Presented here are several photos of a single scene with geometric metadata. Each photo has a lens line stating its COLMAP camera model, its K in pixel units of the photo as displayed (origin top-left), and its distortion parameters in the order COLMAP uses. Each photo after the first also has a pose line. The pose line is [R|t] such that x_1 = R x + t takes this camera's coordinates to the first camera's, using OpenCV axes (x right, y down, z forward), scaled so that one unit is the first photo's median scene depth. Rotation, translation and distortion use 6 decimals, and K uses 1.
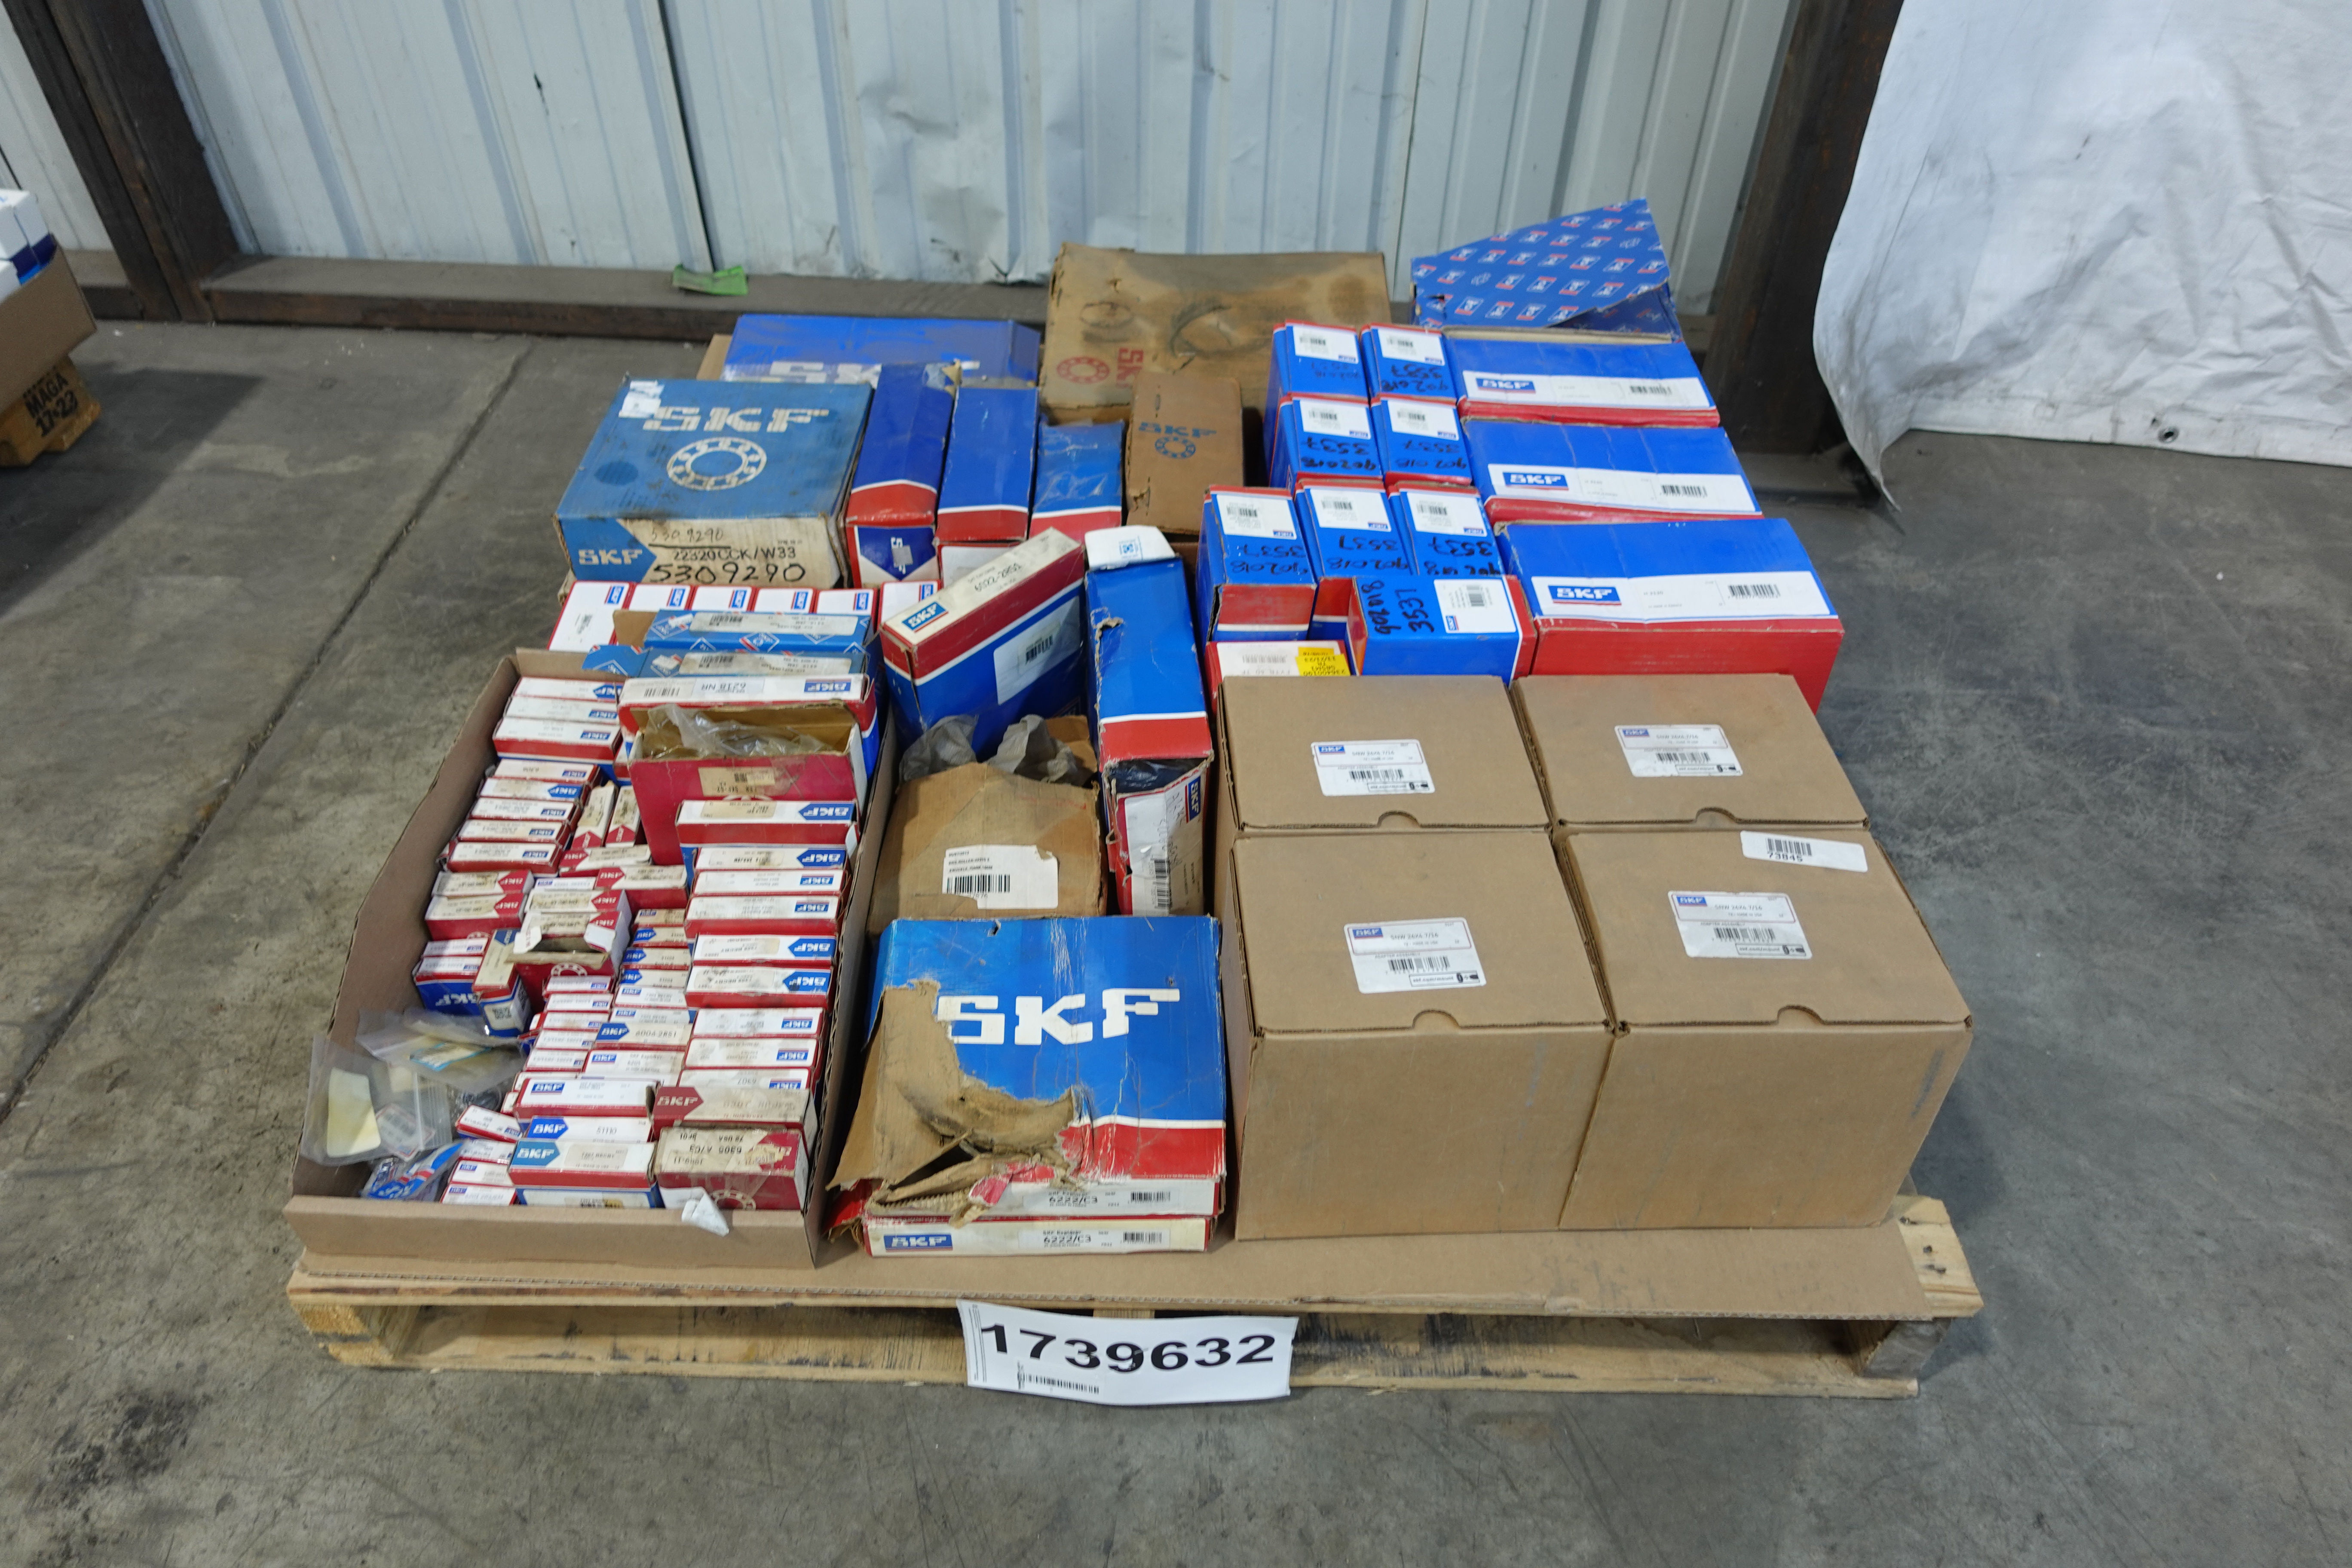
lens RADIAL K [[1649.4, 0, 1176.0], [0, 1649.4, 784.0], [0, 0, 1]] dist [-0.002056, -0.000452]
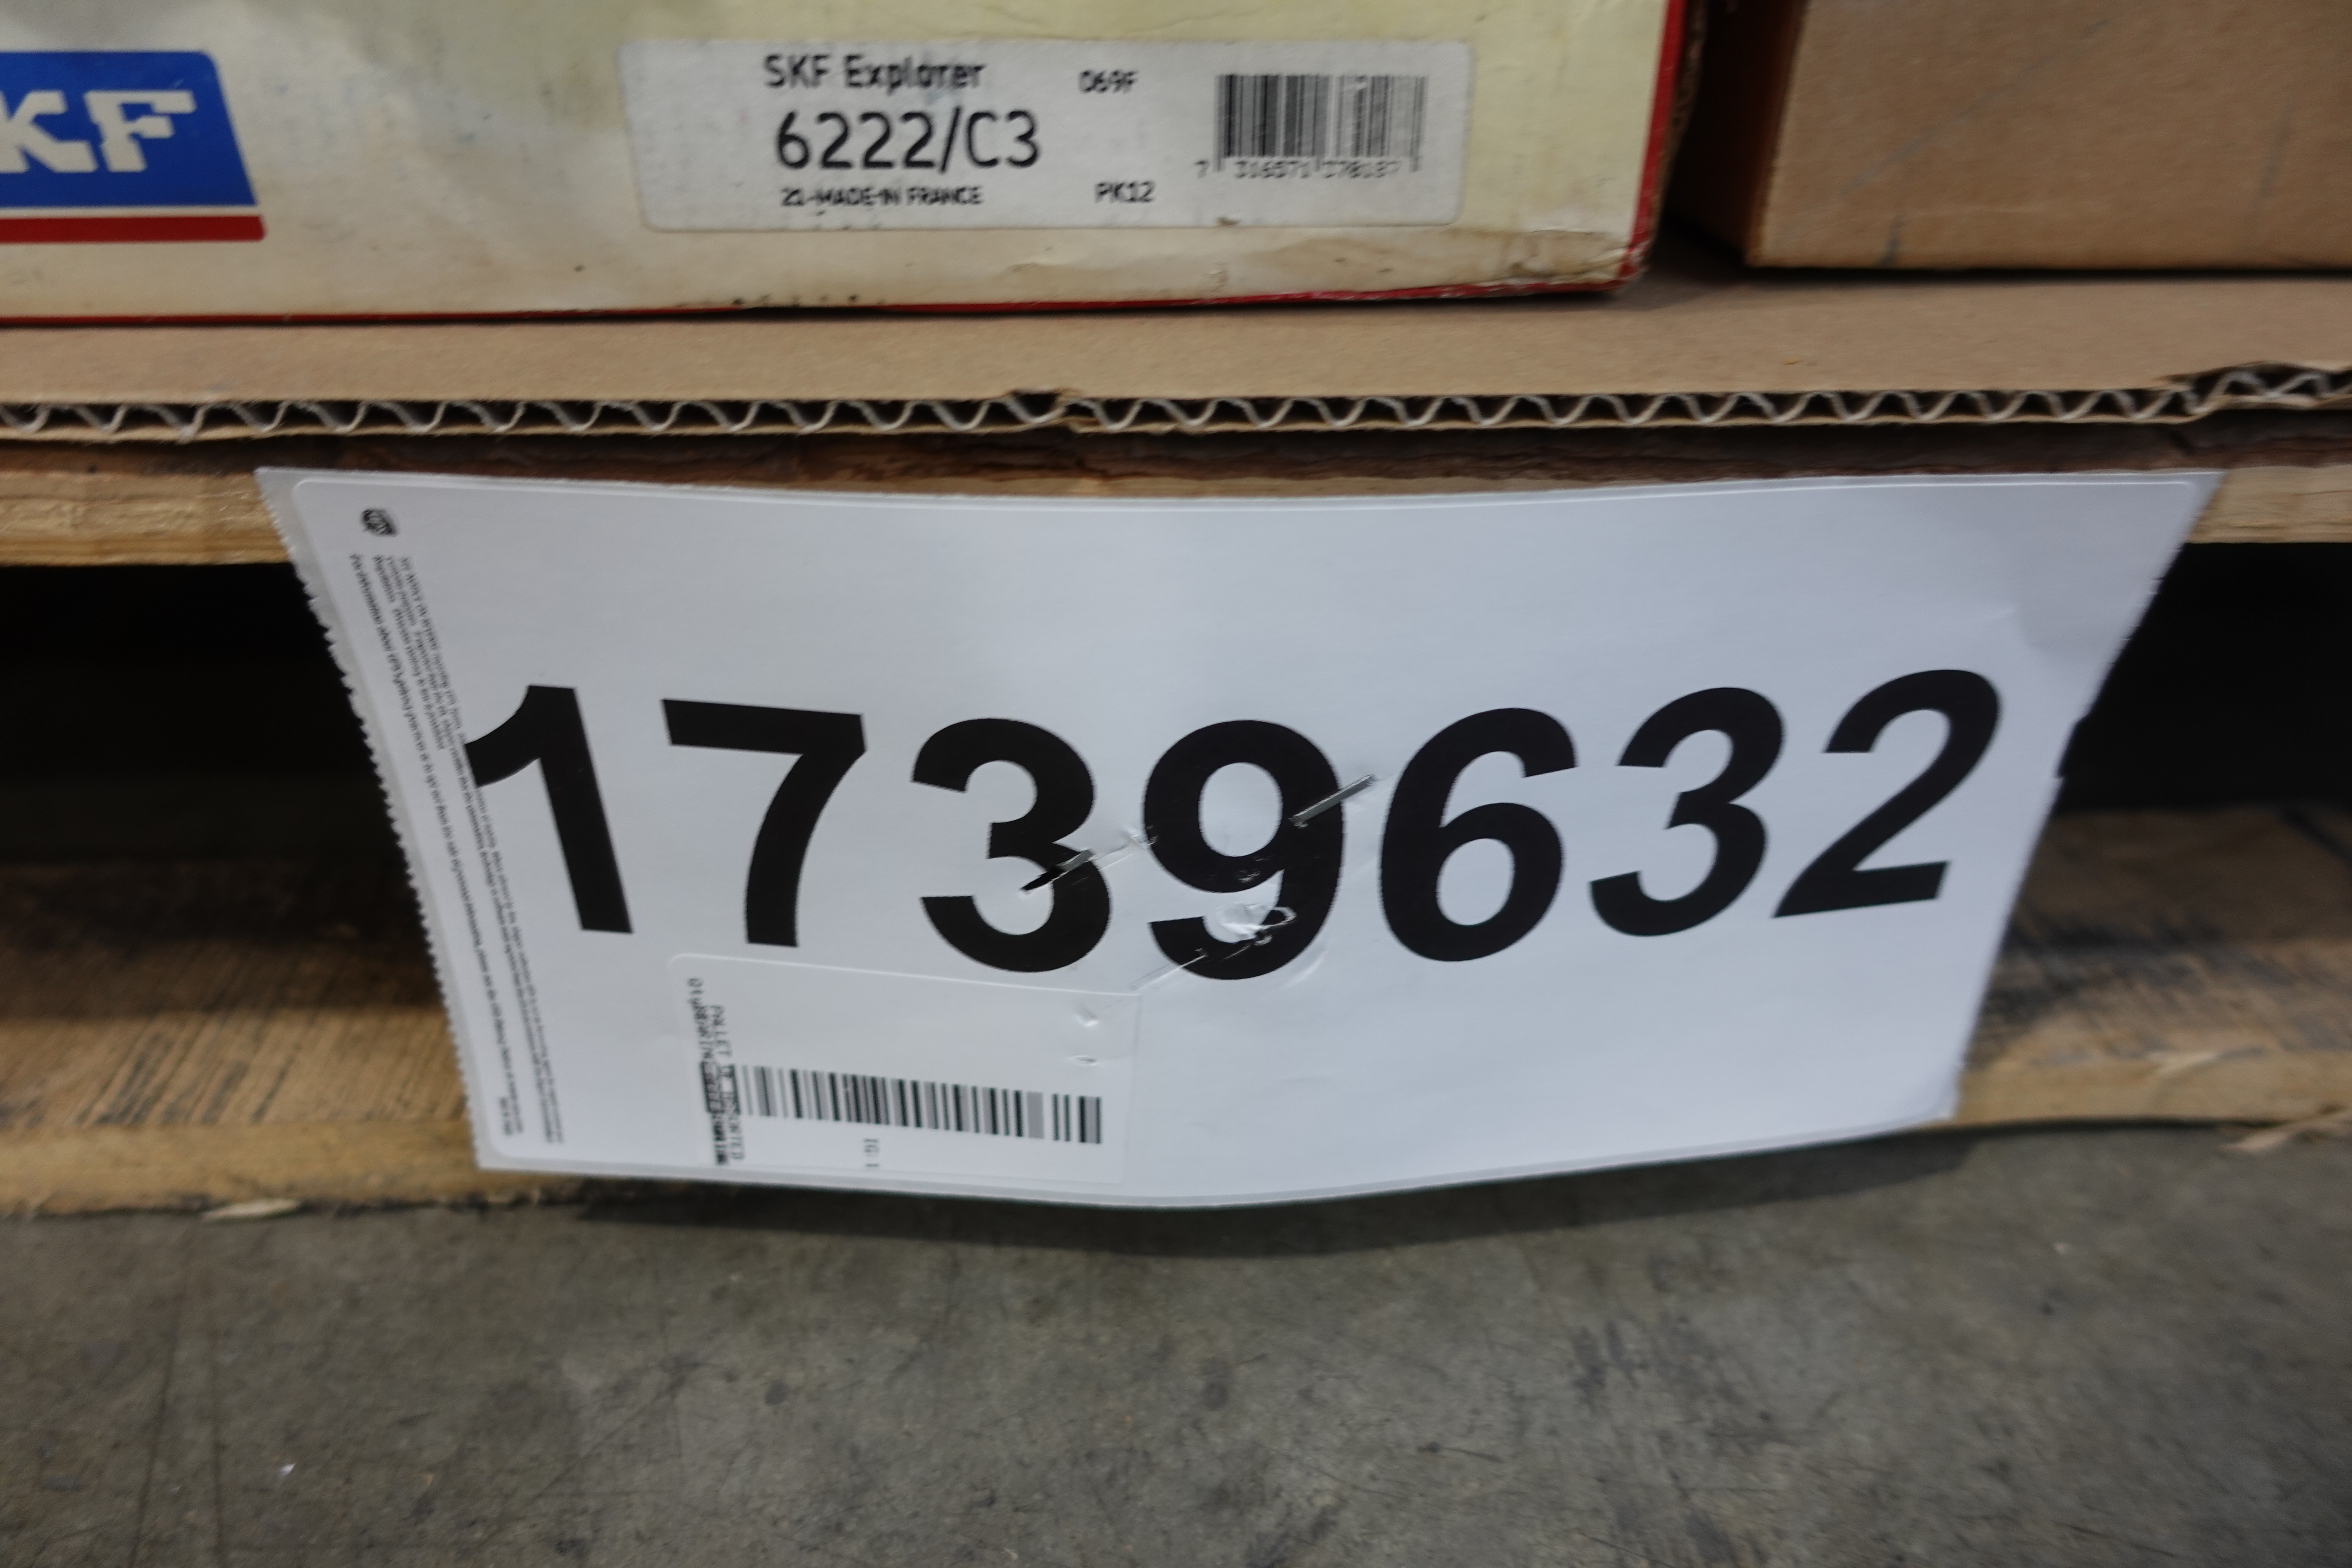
lens RADIAL K [[1614.8, 0, 1176.0], [0, 1614.8, 784.0], [0, 0, 1]] dist [0.001147, -0.002362]
pose [[0.997560, -0.041737, 0.055971, -0.047089], [0.049848, 0.987062, -0.152396, 0.357525], [-0.048886, 0.154814, 0.986733, 0.796582]]
